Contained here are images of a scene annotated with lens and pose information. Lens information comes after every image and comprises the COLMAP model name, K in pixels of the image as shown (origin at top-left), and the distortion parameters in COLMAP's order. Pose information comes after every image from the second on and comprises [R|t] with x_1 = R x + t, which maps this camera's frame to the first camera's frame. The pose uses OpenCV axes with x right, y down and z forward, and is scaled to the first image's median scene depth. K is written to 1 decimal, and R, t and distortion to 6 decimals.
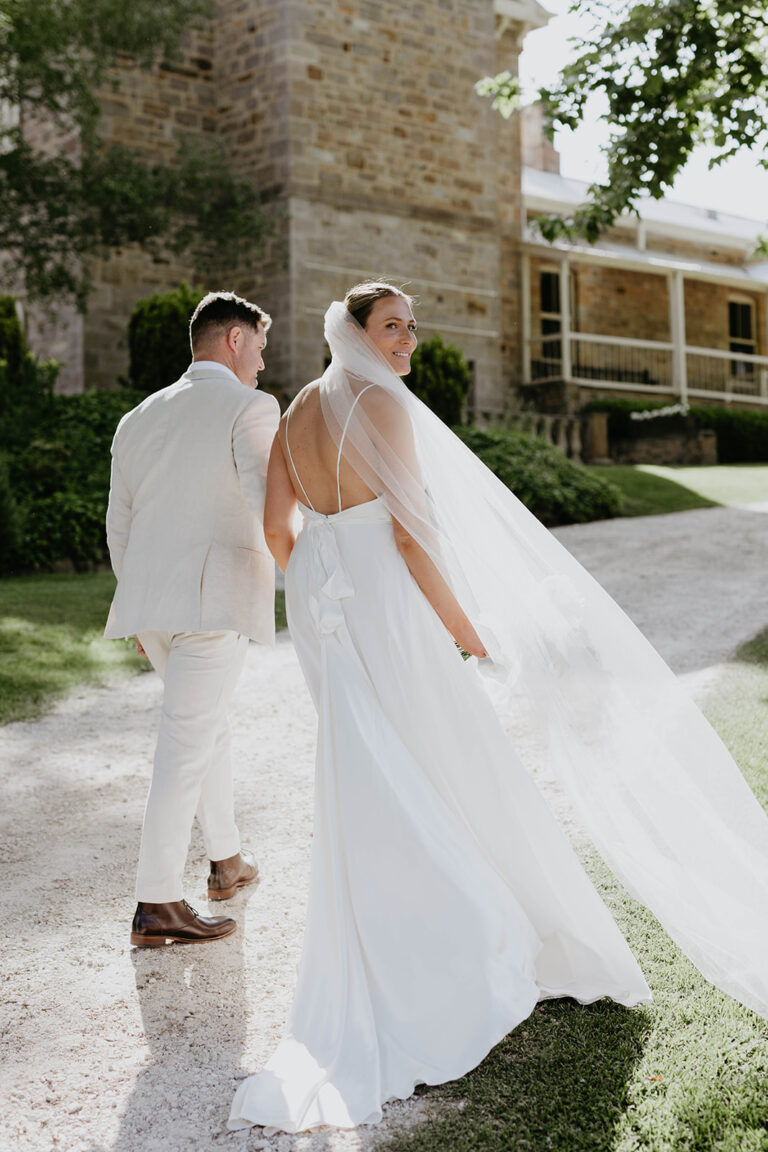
lens RADIAL K [[1907.9, 0, 416.9], [0, 1907.9, 575.9], [0, 0, 1]] dist [-0.037712, -0.026646]
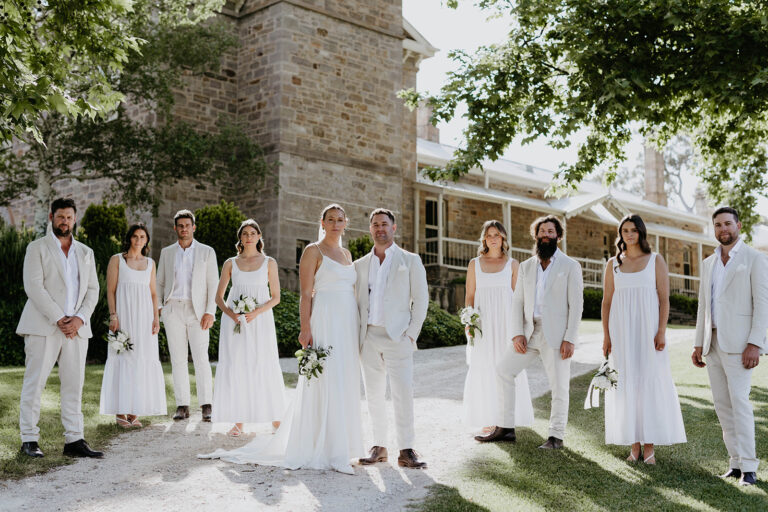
lens RADIAL K [[1271.9, 0, 384.0], [0, 1271.9, 256.0], [0, 0, 1]] dist [-0.037712, -0.026646]
pose [[0.999024, 0.026735, 0.035164, -0.011177], [-0.022598, 0.993315, -0.113199, 0.017944], [-0.037955, 0.112293, 0.992950, -0.111622]]
